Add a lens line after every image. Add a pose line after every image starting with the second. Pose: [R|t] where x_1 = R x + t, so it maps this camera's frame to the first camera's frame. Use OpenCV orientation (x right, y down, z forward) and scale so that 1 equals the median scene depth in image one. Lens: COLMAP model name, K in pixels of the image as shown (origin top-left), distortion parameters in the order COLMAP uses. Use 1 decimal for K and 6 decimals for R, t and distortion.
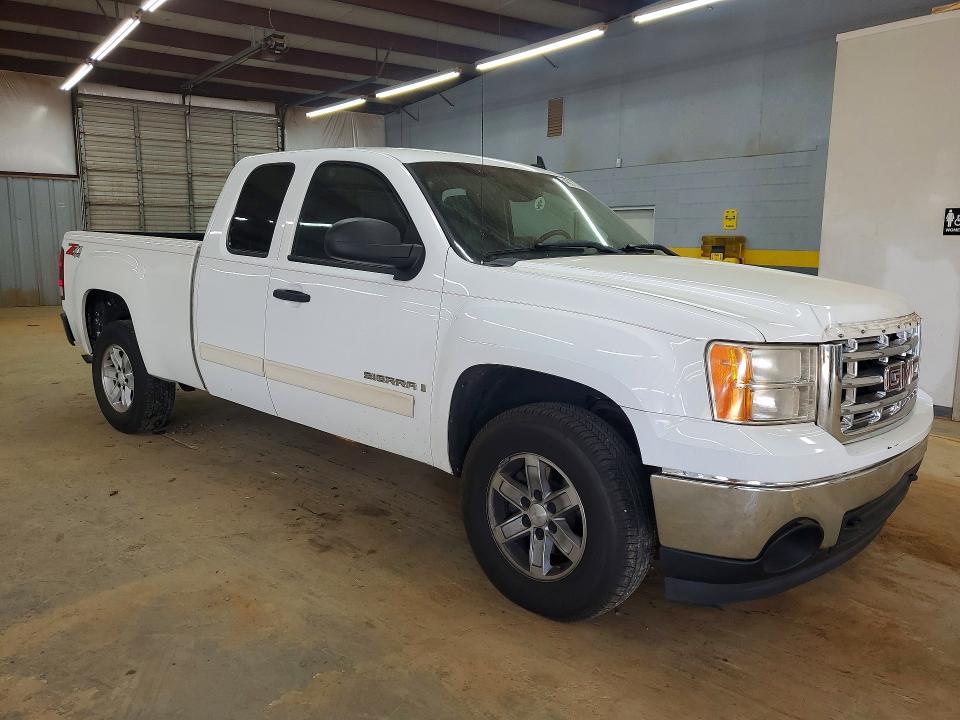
lens RADIAL K [[777.0, 0, 473.5], [0, 777.0, 362.8], [0, 0, 1]] dist [0.024249, -0.000857]
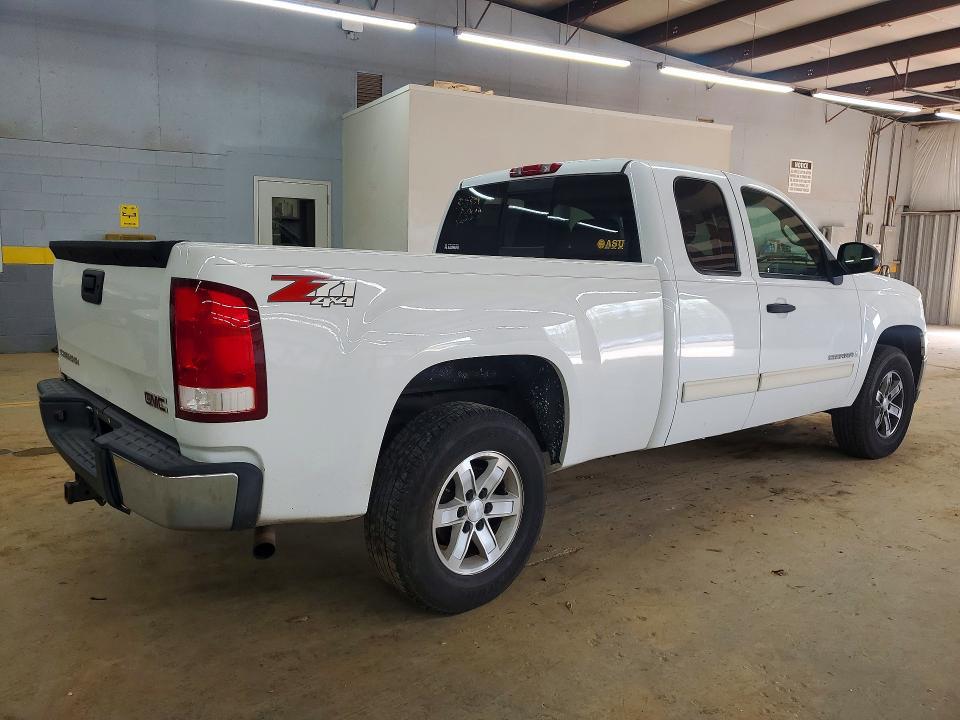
lens RADIAL K [[777.0, 0, 473.5], [0, 777.0, 362.8], [0, 0, 1]] dist [0.024249, -0.000857]
pose [[0.097135, -0.158396, 0.982586, -0.885059], [0.140277, 0.979578, 0.144044, -0.148326], [-0.985336, 0.123843, 0.117370, 0.838584]]
